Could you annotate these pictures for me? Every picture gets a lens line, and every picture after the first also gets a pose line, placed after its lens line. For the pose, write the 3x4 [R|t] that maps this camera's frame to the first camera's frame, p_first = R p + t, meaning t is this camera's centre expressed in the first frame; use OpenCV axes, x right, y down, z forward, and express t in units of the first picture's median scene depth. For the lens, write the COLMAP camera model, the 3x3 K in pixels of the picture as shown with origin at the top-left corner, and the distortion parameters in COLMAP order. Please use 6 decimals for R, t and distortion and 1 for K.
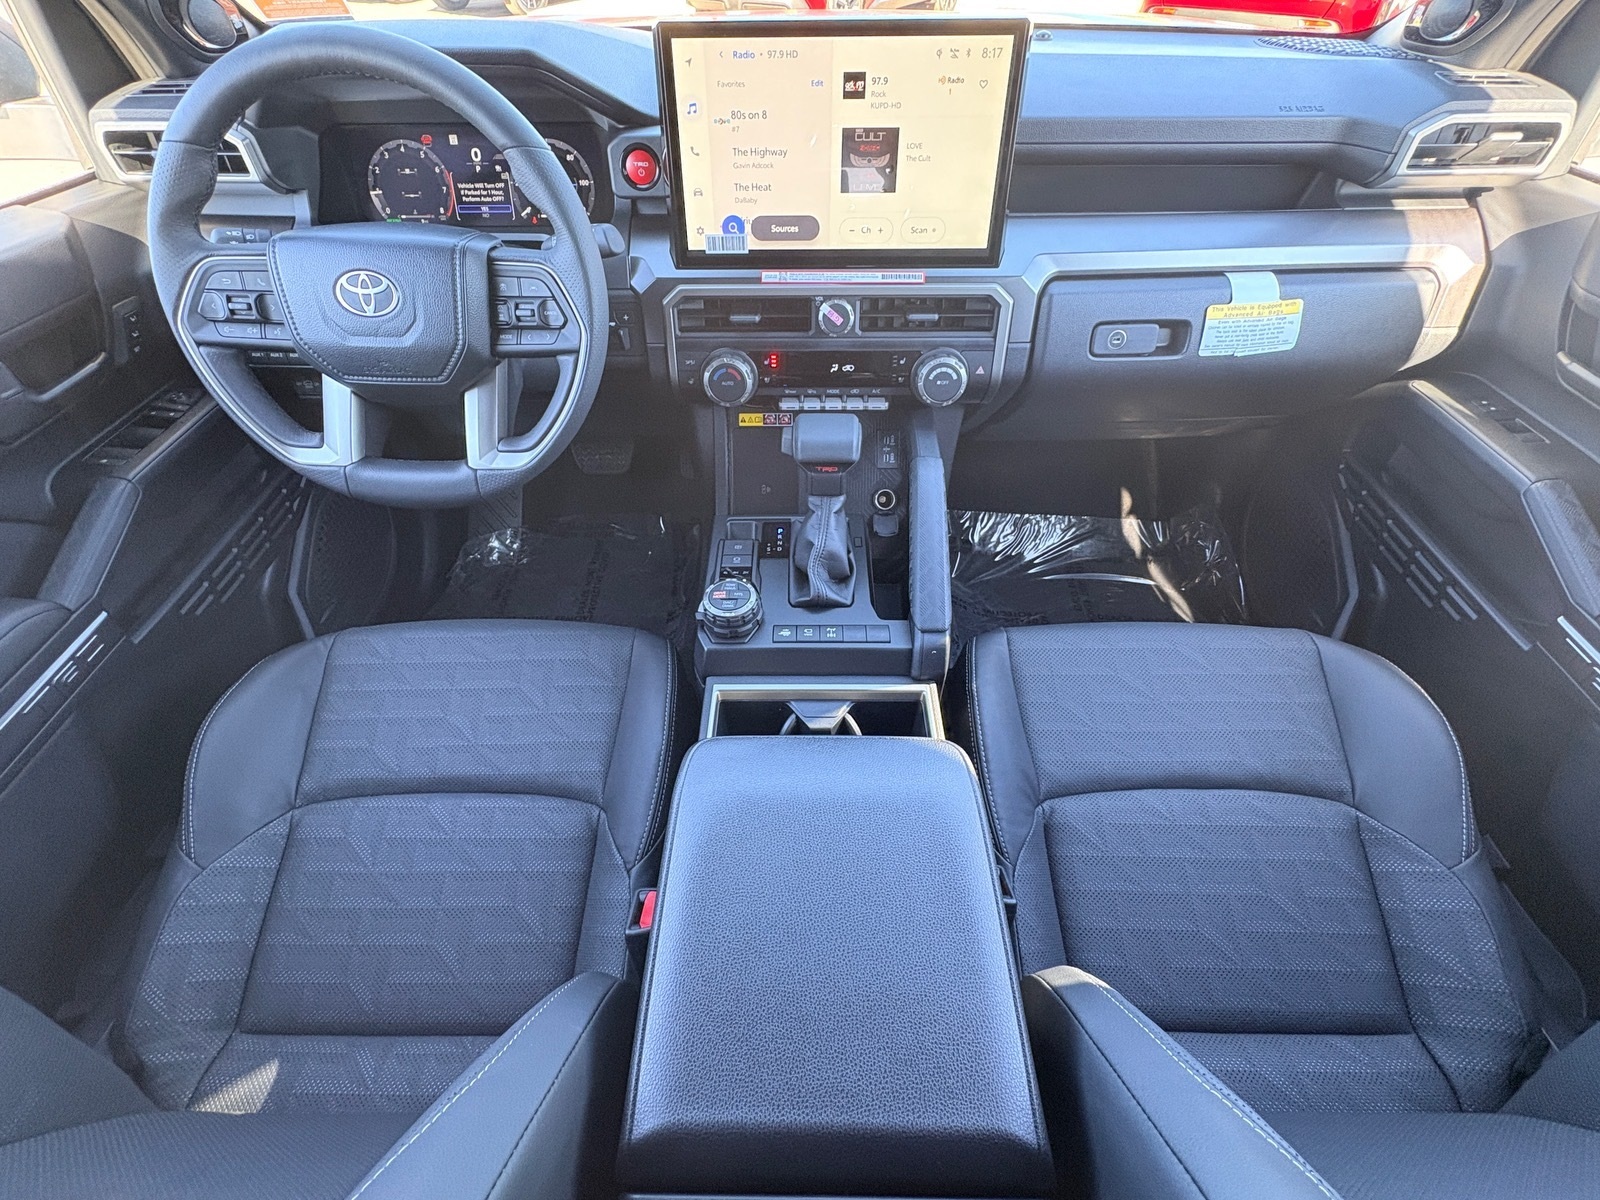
lens RADIAL K [[719.9, 0, 801.7], [0, 719.9, 597.5], [0, 0, 1]] dist [-0.001552, 0.000738]
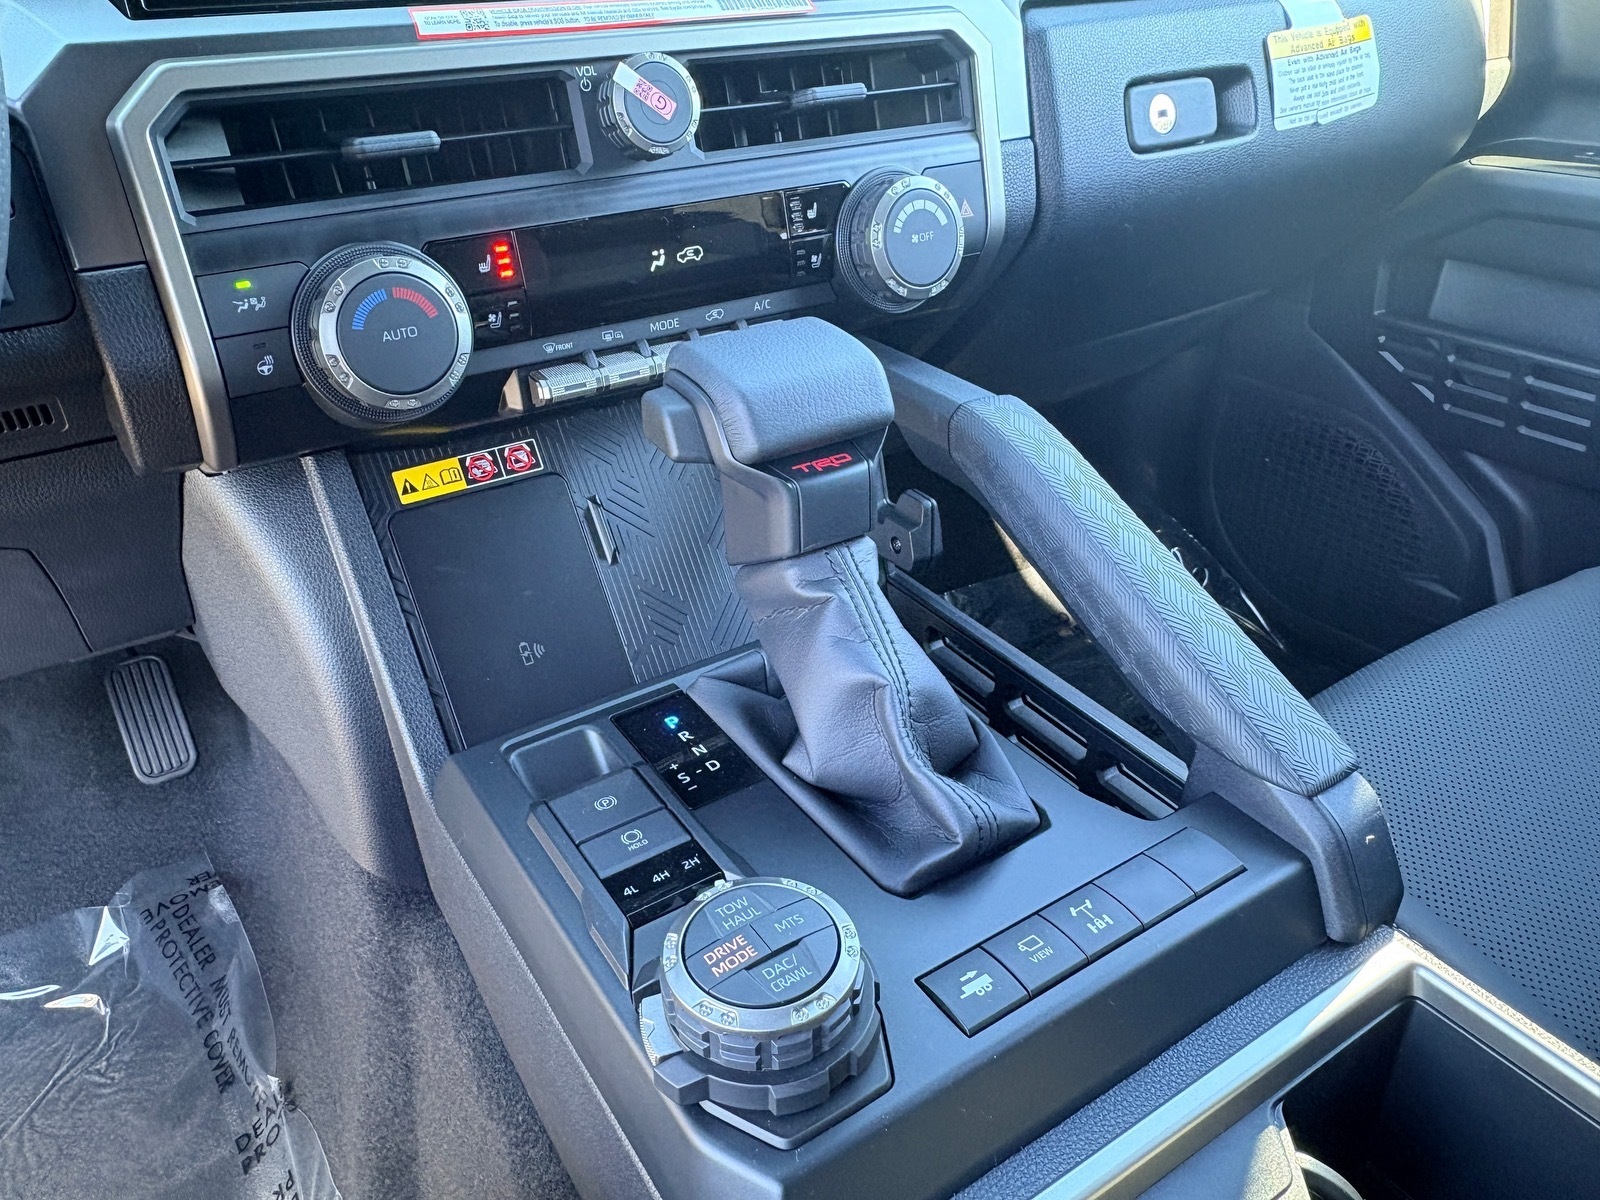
lens RADIAL K [[1120.8, 0, 764.3], [0, 1120.8, 600.6], [0, 0, 1]] dist [-0.001720, -0.001214]
pose [[0.840022, -0.286204, 0.460923, -0.231267], [0.396061, 0.904101, -0.160425, -0.045900], [-0.370807, 0.317314, 0.872820, 0.542852]]
